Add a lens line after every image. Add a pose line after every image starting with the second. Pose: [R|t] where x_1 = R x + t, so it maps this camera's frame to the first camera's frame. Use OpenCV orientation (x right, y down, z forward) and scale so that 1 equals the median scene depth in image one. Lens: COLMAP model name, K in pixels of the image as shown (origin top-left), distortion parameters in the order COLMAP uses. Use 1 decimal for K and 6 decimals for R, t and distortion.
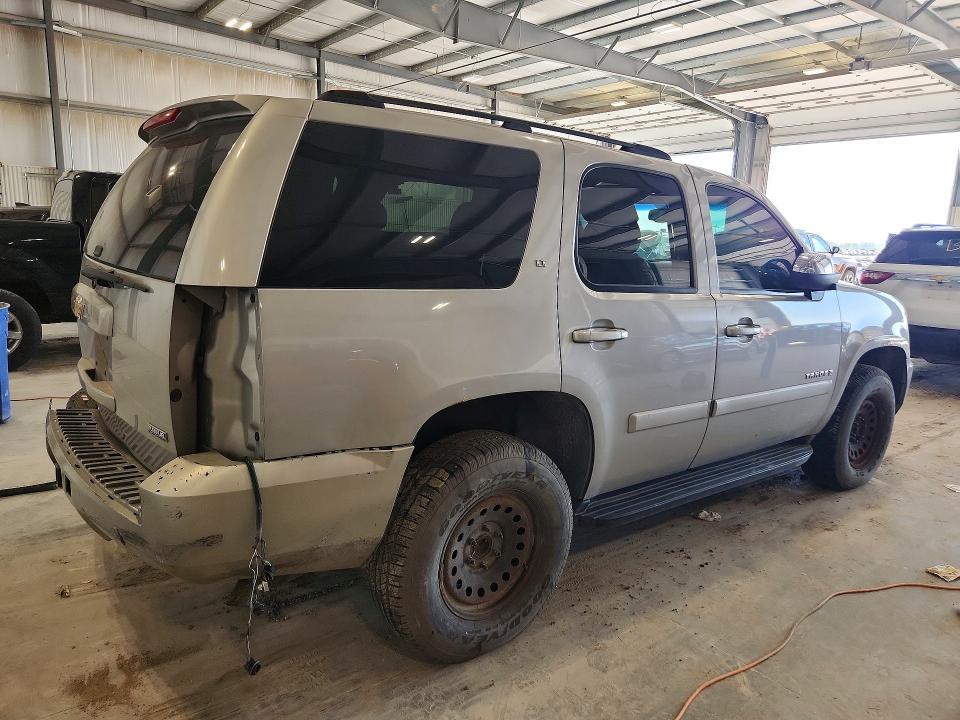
lens RADIAL K [[649.3, 0, 480.5], [0, 649.3, 357.5], [0, 0, 1]] dist [0.006694, -0.001813]
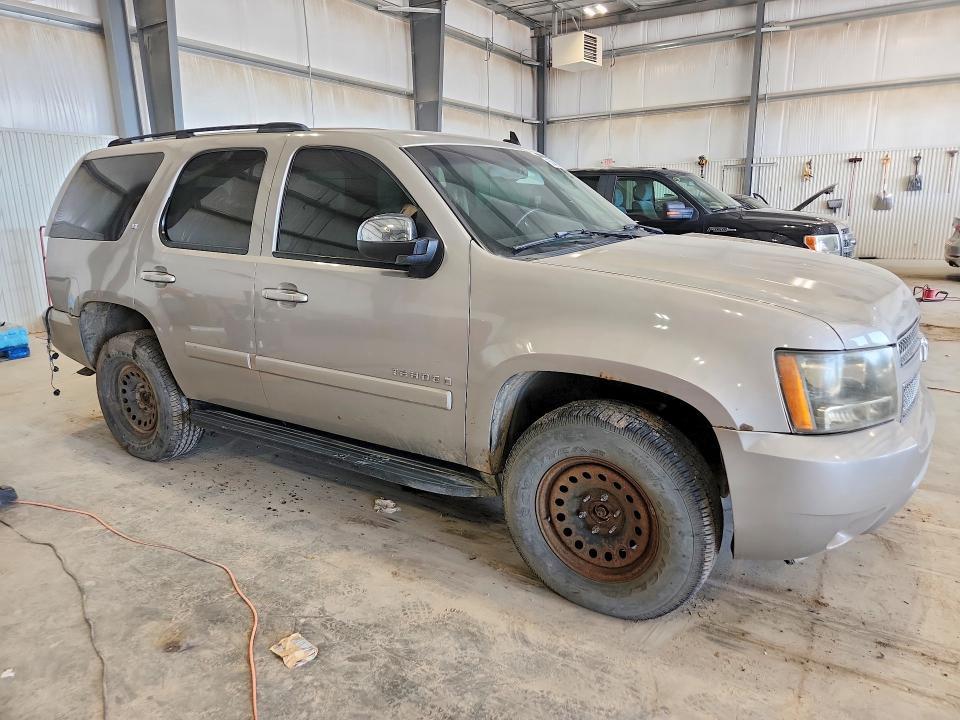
lens RADIAL K [[649.3, 0, 484.0], [0, 649.3, 366.1], [0, 0, 1]] dist [0.006694, -0.001813]
pose [[0.339653, 0.173273, -0.924453, 1.282874], [-0.138504, 0.981383, 0.133056, -0.095640], [0.930297, 0.082848, 0.357328, 0.836315]]
